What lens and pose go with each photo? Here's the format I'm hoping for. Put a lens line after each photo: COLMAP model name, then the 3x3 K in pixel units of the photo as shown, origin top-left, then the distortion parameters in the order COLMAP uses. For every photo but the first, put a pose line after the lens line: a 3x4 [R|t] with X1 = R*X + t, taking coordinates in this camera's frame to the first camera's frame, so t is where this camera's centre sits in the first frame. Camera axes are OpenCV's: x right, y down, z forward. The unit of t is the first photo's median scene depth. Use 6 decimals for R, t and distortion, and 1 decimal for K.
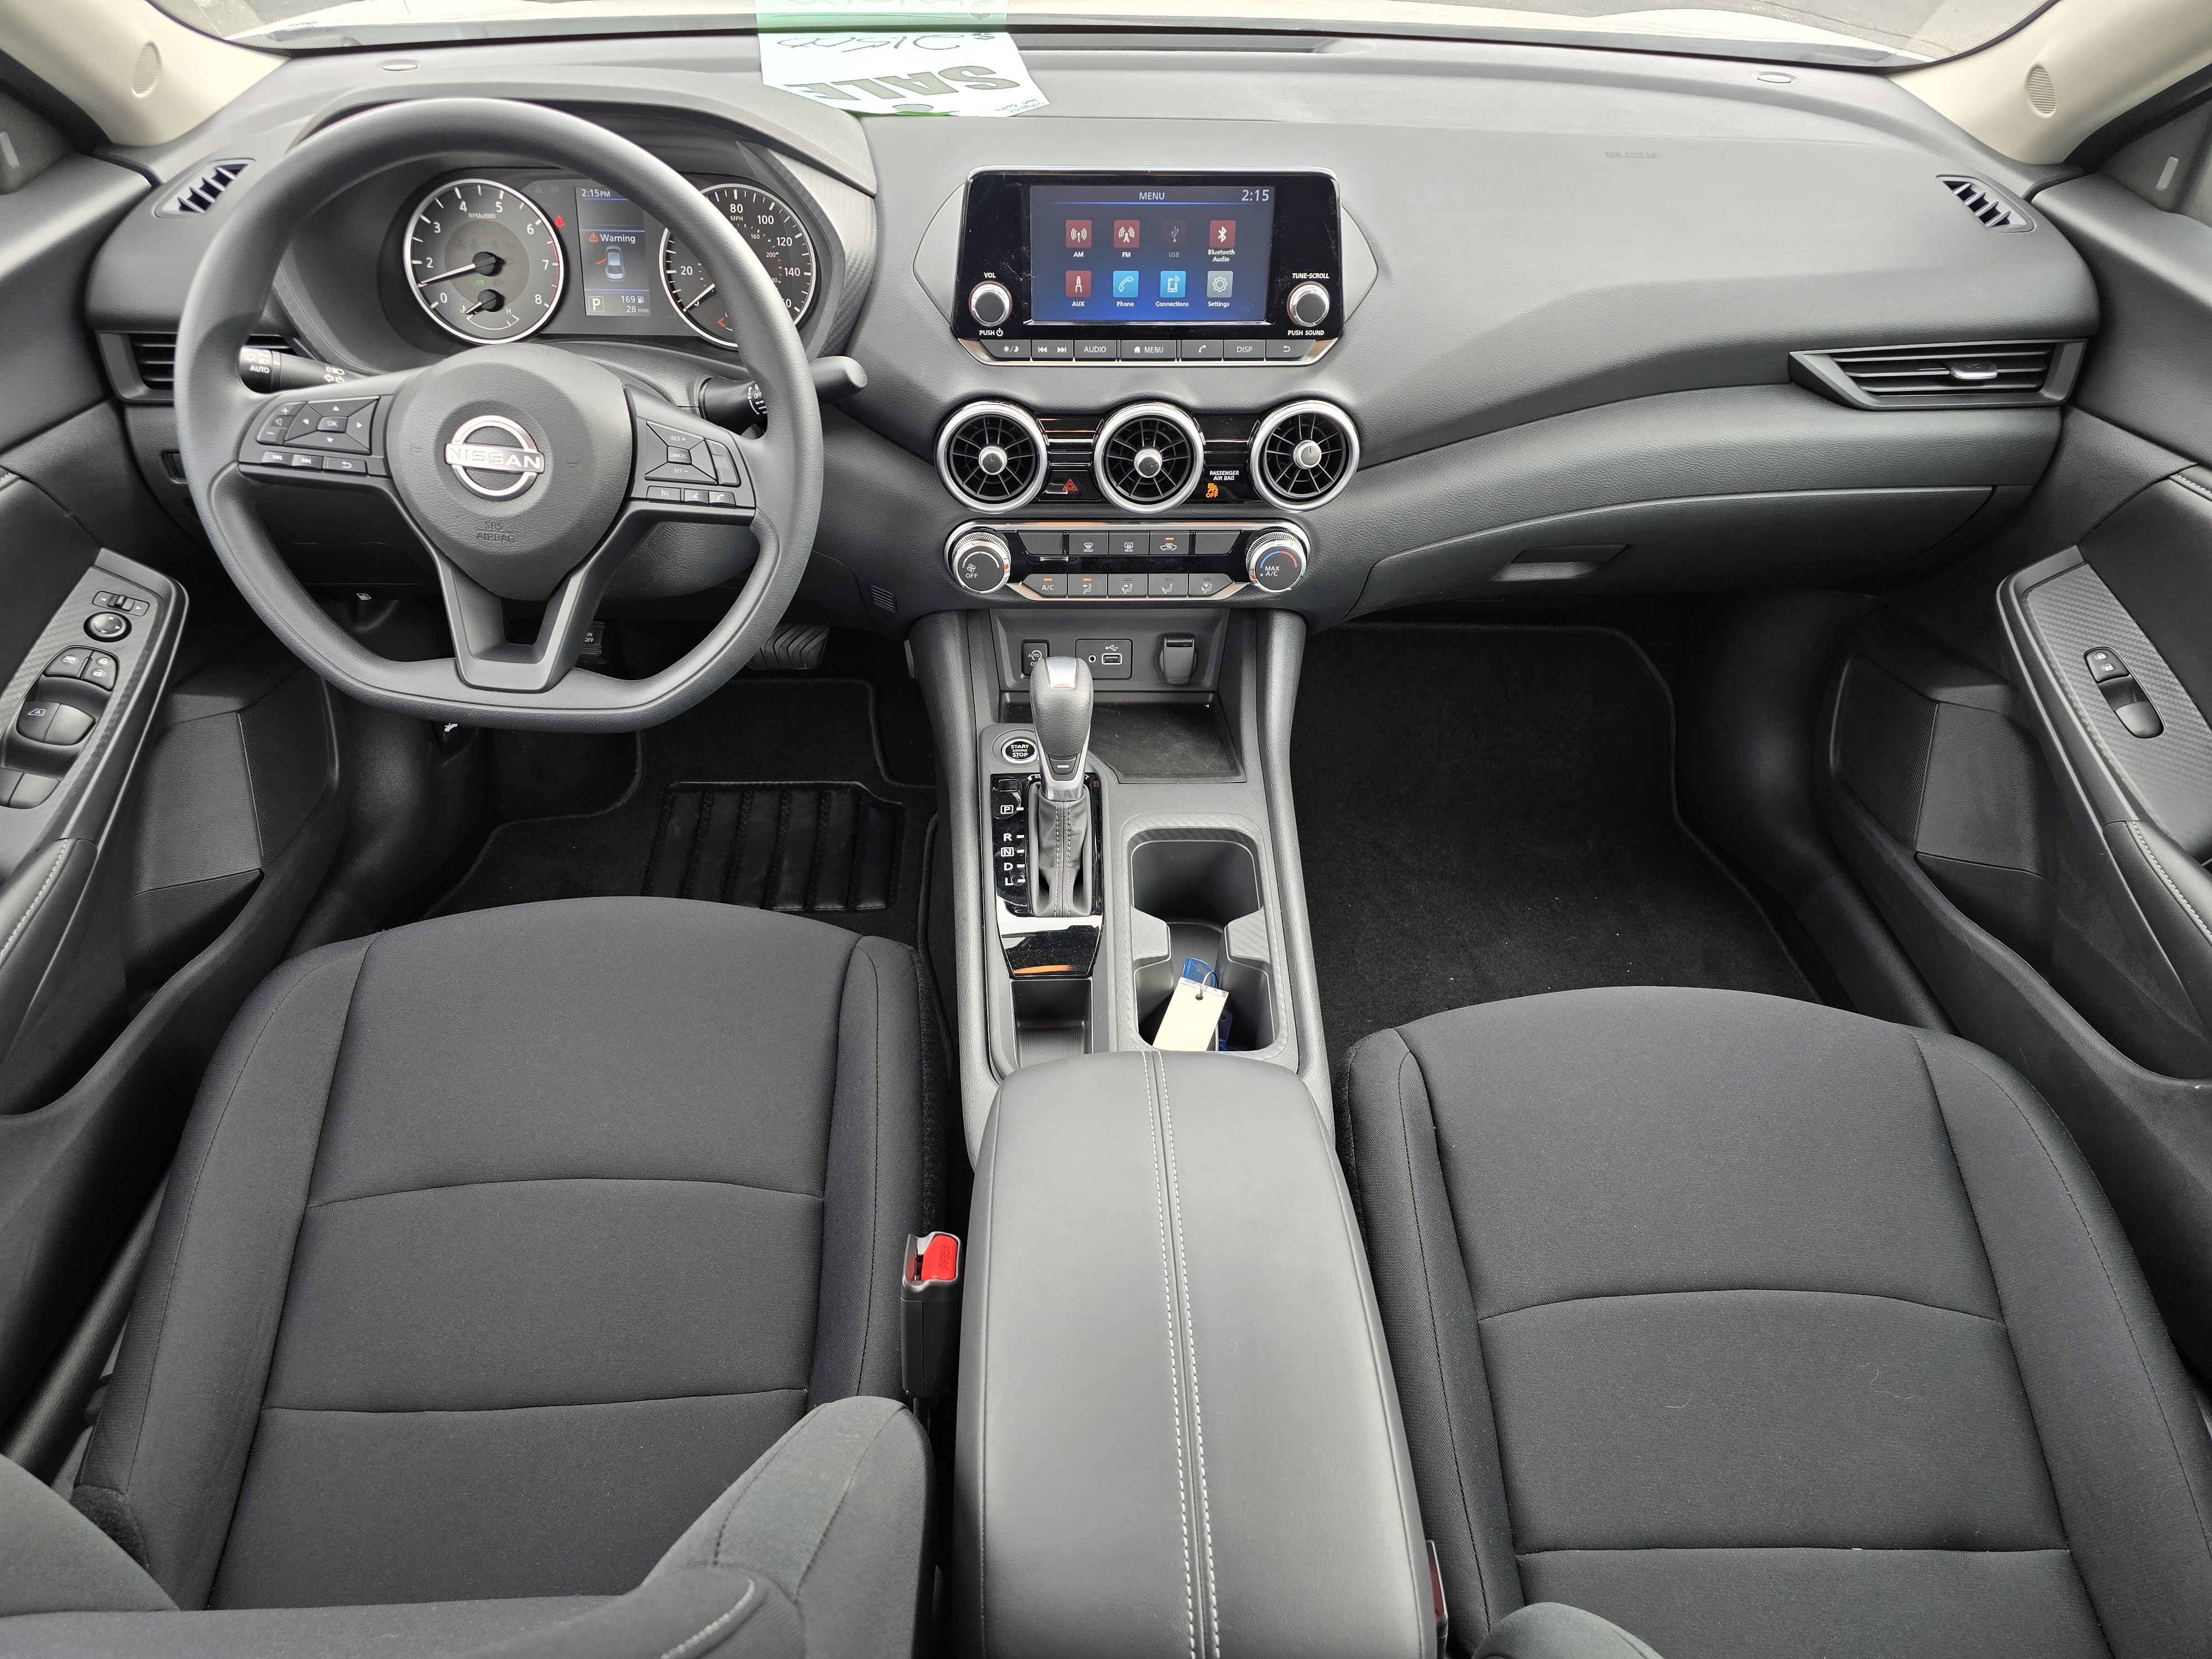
lens RADIAL K [[1506.8, 0, 1090.3], [0, 1506.8, 839.8], [0, 0, 1]] dist [0.061191, -0.062346]
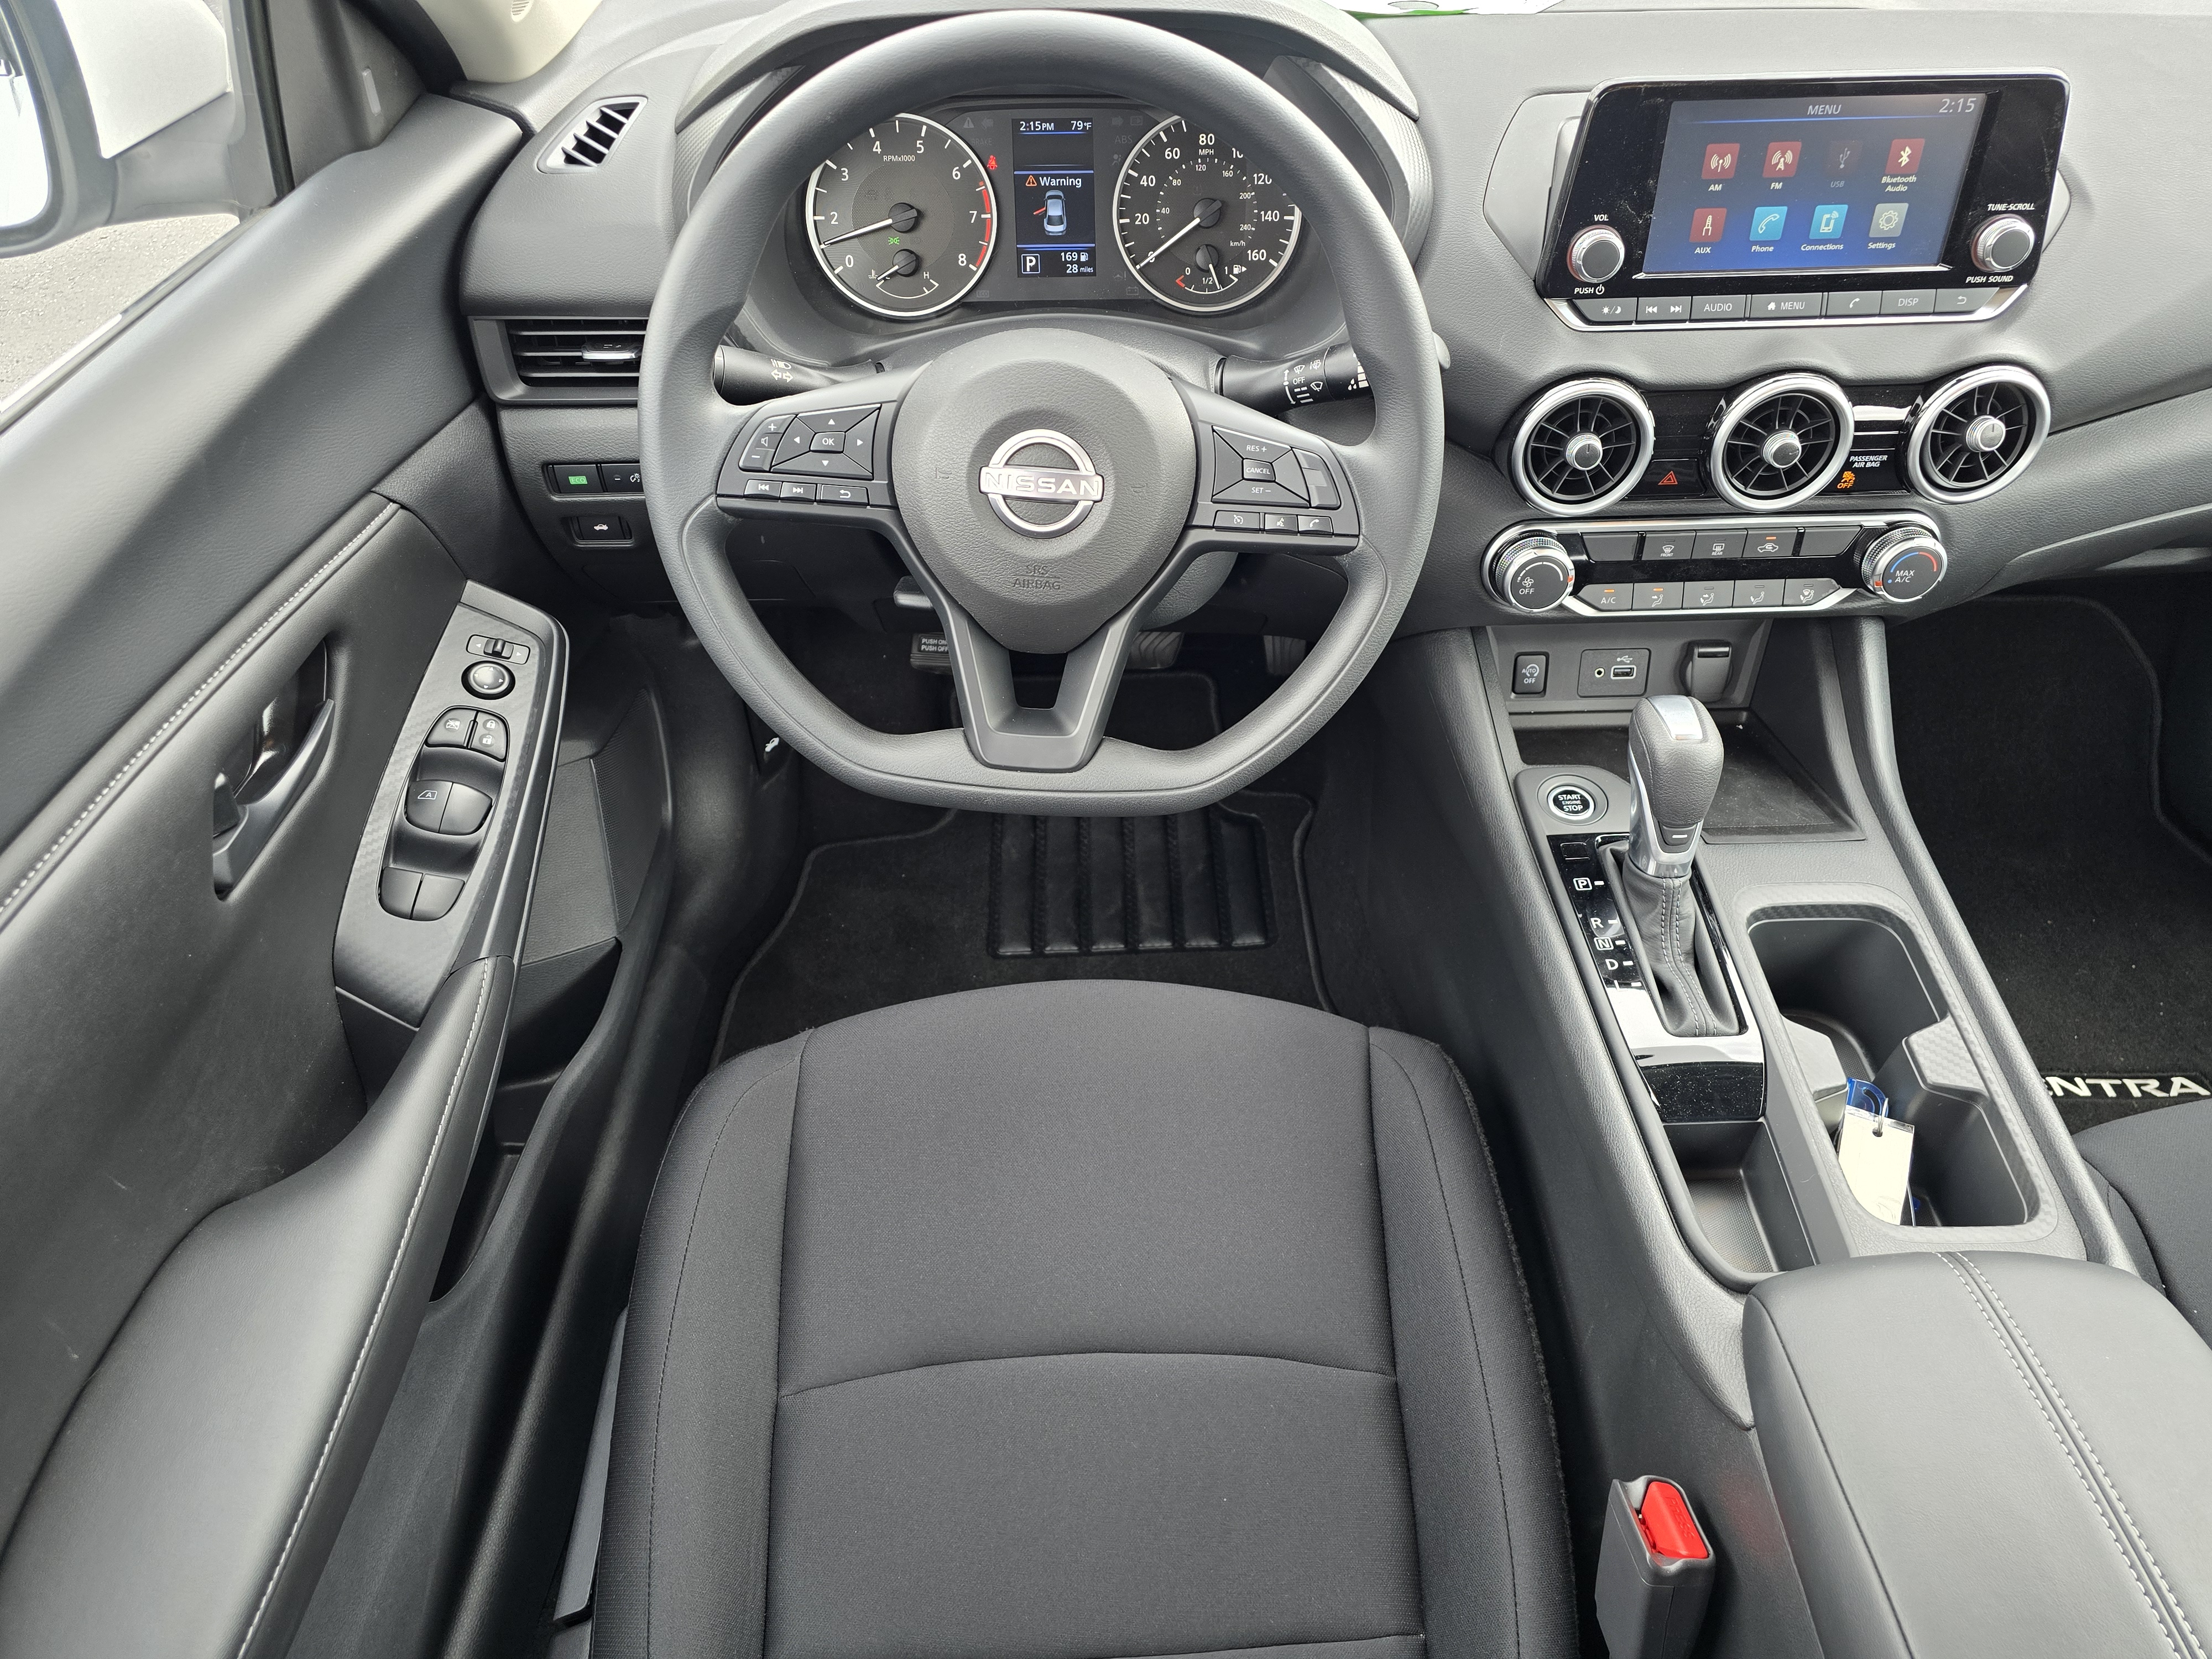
lens RADIAL K [[1506.8, 0, 1130.1], [0, 1506.8, 814.2], [0, 0, 1]] dist [0.061191, -0.062346]
pose [[0.999663, -0.016147, -0.020321, -0.279011], [0.016923, 0.999111, 0.038613, -0.092014], [0.019680, -0.038944, 0.999048, 0.183561]]
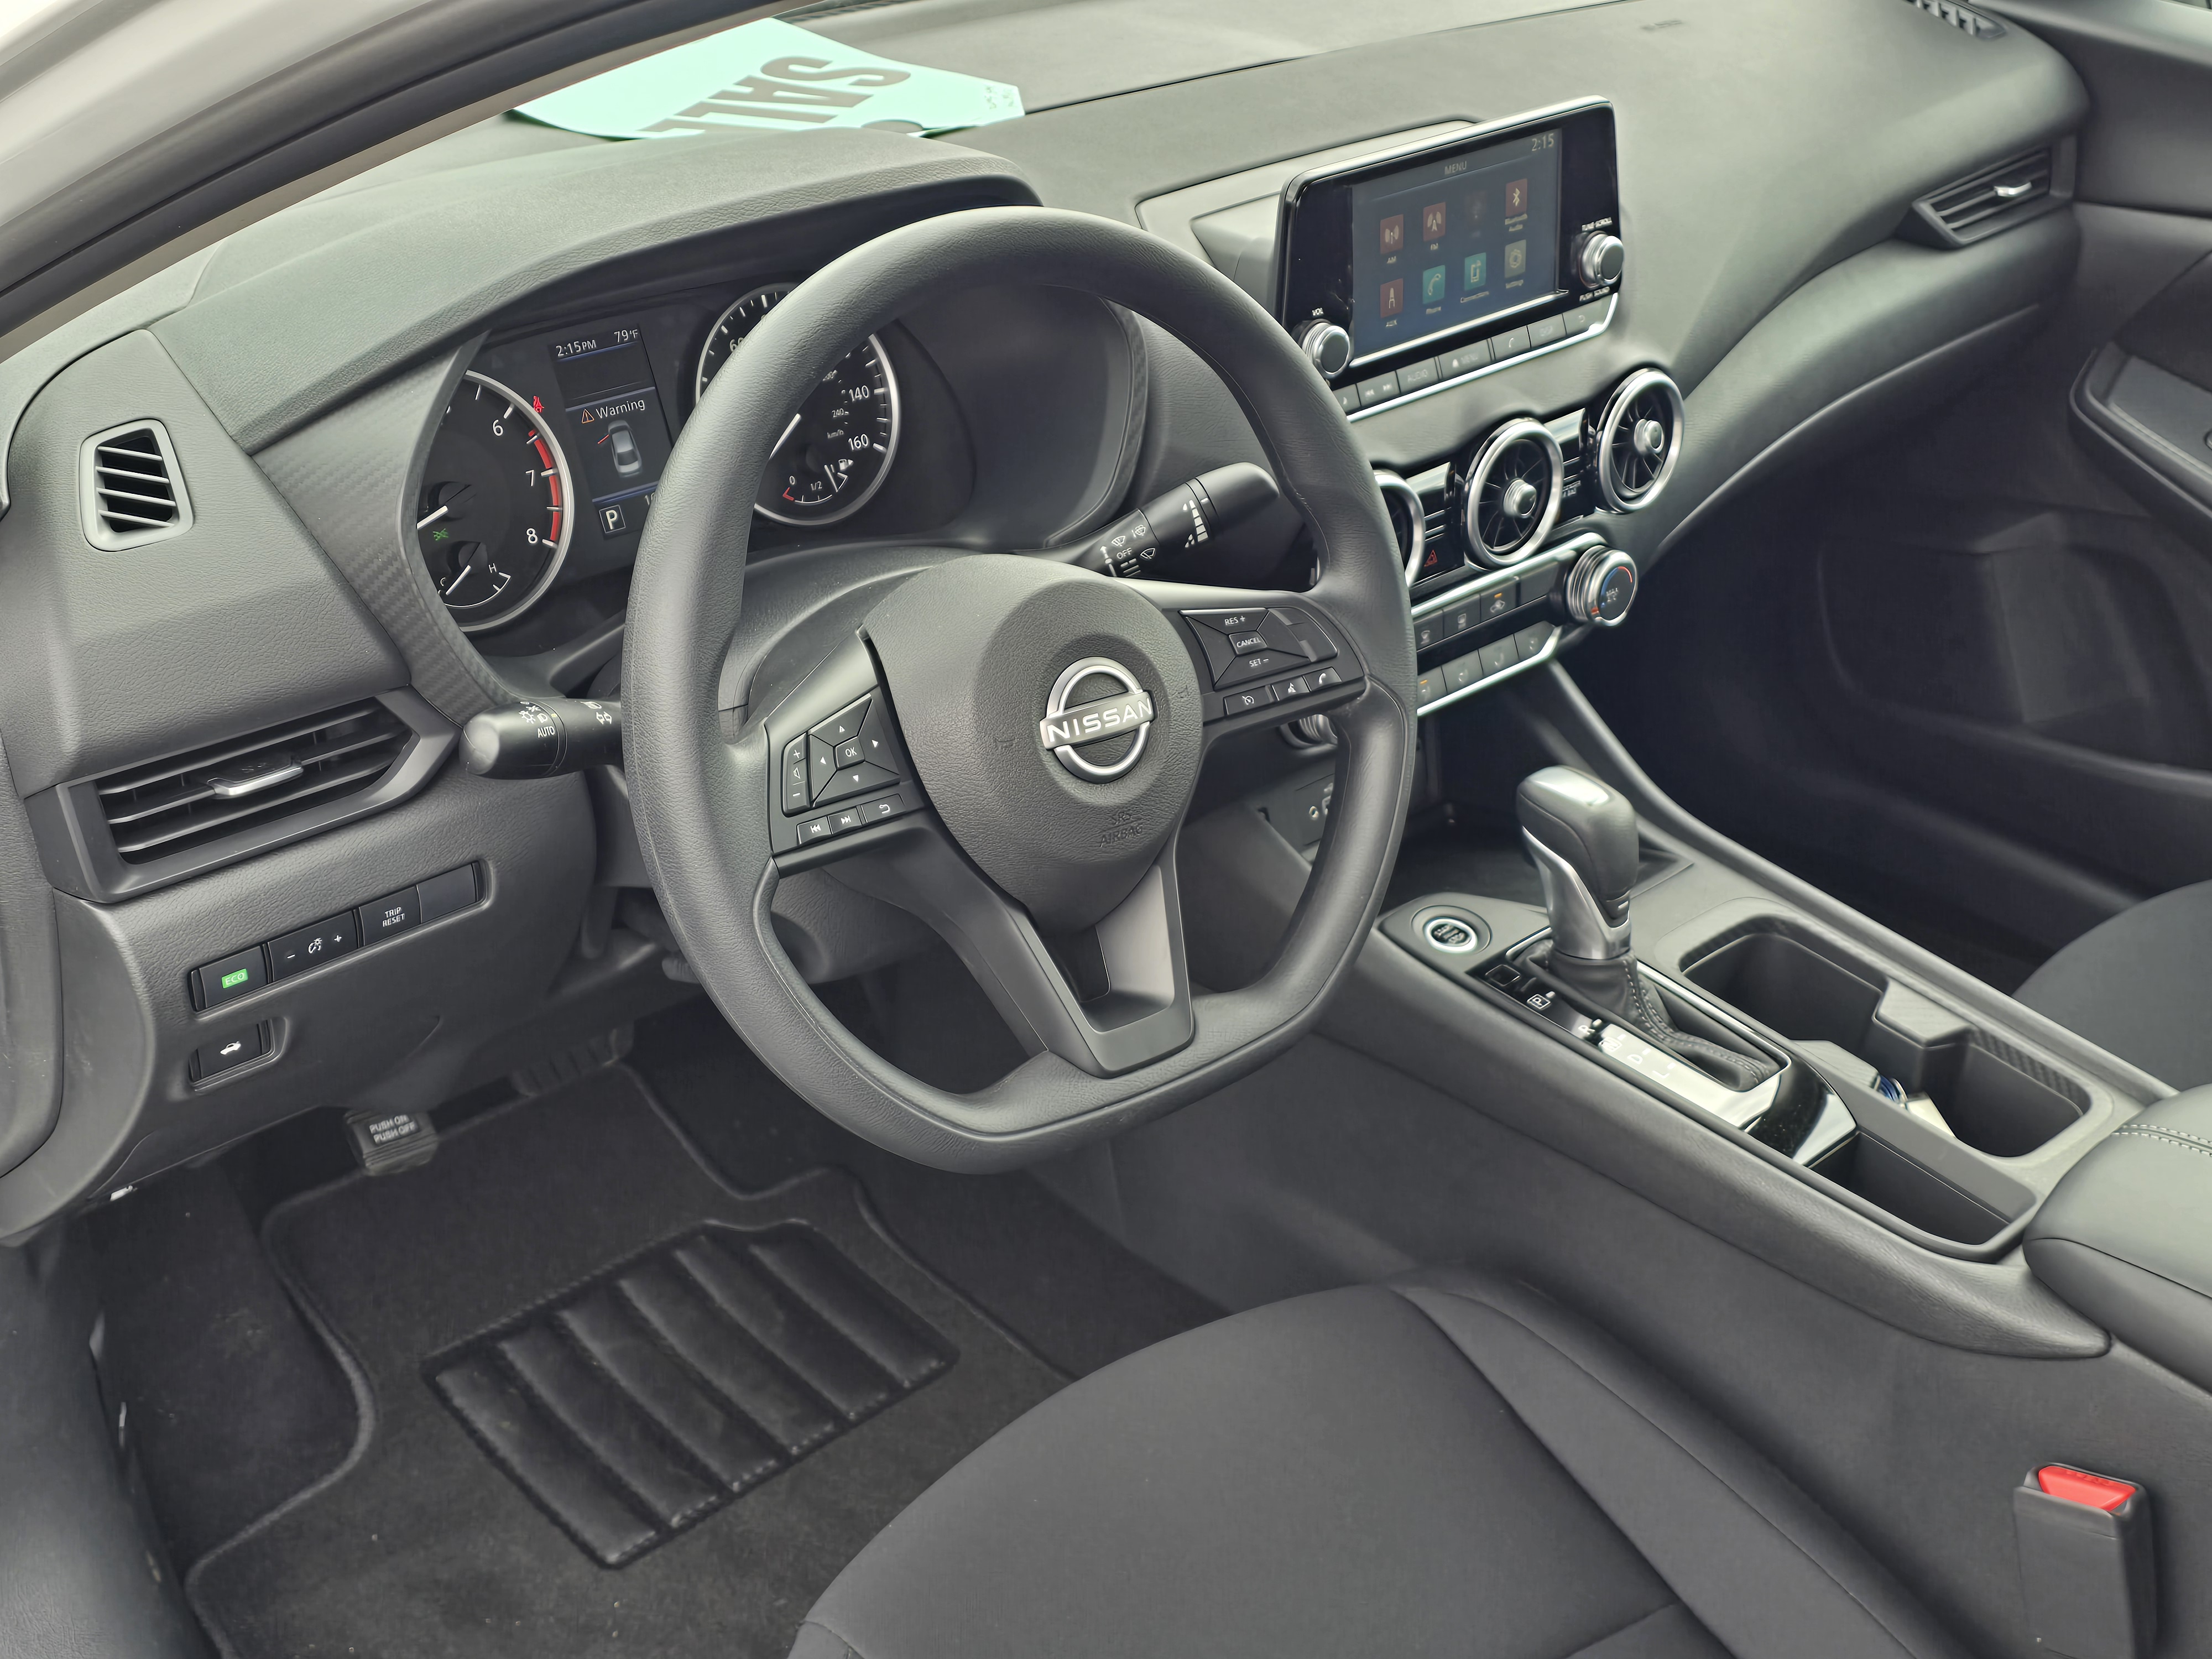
lens RADIAL K [[2599.1, 0, 1132.2], [0, 2599.1, 838.5], [0, 0, 1]] dist [0.097066, 0.000000]
pose [[0.751958, -0.328508, 0.571526, -0.865770], [0.400113, 0.916466, 0.000346, -0.166210], [-0.523898, 0.228415, 0.820584, 0.077879]]
